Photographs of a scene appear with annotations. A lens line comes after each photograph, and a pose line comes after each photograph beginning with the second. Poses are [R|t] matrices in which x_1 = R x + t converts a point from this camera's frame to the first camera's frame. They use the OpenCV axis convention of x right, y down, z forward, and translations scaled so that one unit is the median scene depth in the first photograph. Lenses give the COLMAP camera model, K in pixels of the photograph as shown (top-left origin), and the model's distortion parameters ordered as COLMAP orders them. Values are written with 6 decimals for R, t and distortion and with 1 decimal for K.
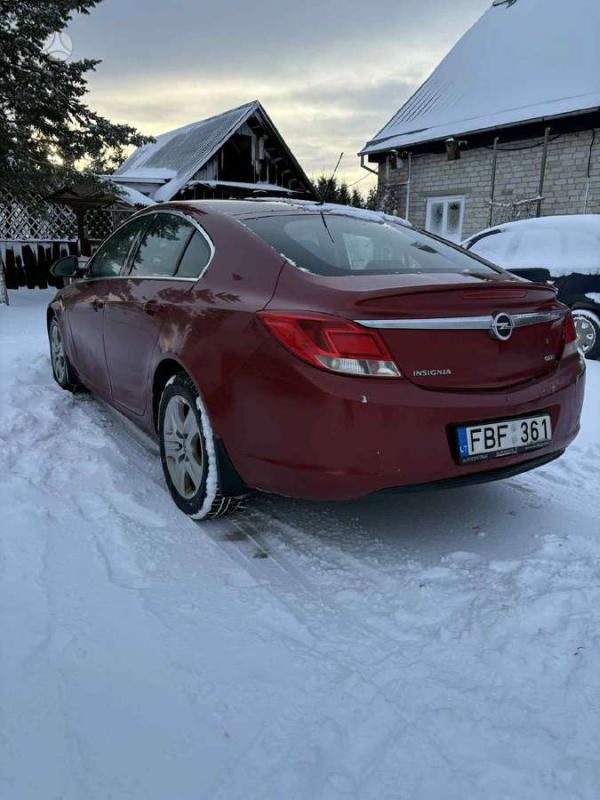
lens RADIAL K [[604.1, 0, 299.7], [0, 604.1, 399.0], [0, 0, 1]] dist [0.008570, -0.003422]
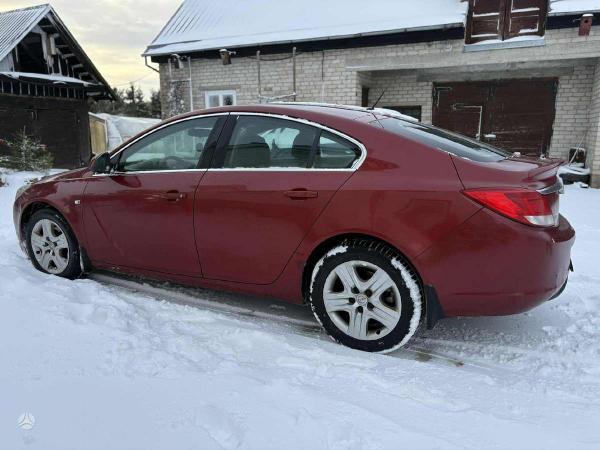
lens RADIAL K [[453.1, 0, 299.8], [0, 453.1, 225.7], [0, 0, 1]] dist [0.008570, -0.003422]
pose [[0.867290, -0.122711, 0.482442, -0.129605], [0.135504, 0.990741, 0.008402, -0.017781], [-0.479006, 0.058085, 0.875888, 0.037310]]
